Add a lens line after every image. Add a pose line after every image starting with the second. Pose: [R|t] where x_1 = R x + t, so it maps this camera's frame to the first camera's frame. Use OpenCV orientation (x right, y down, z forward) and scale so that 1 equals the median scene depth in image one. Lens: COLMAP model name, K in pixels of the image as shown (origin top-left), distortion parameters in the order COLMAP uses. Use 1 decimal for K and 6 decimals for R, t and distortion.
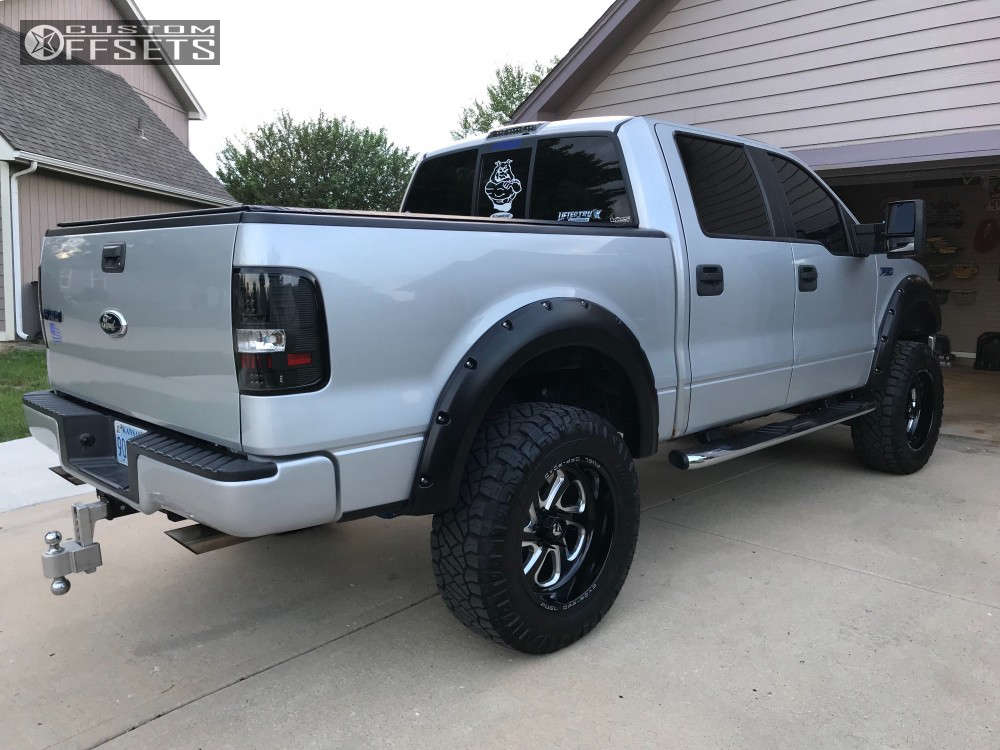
lens RADIAL K [[813.2, 0, 502.3], [0, 813.2, 370.8], [0, 0, 1]] dist [0.005655, 0.002429]
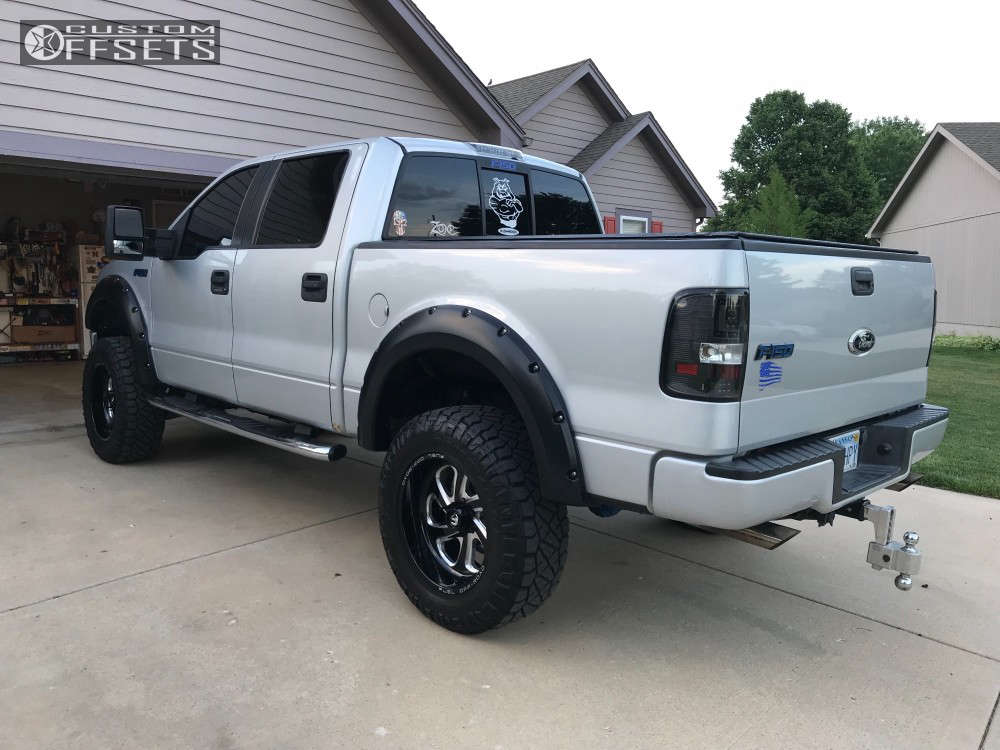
lens RADIAL K [[813.2, 0, 502.2], [0, 813.2, 378.8], [0, 0, 1]] dist [0.005655, 0.002429]
pose [[0.001283, -0.134911, 0.990857, -1.091027], [0.116052, 0.984183, 0.133852, -0.145121], [-0.993242, 0.114819, 0.016920, 1.020605]]
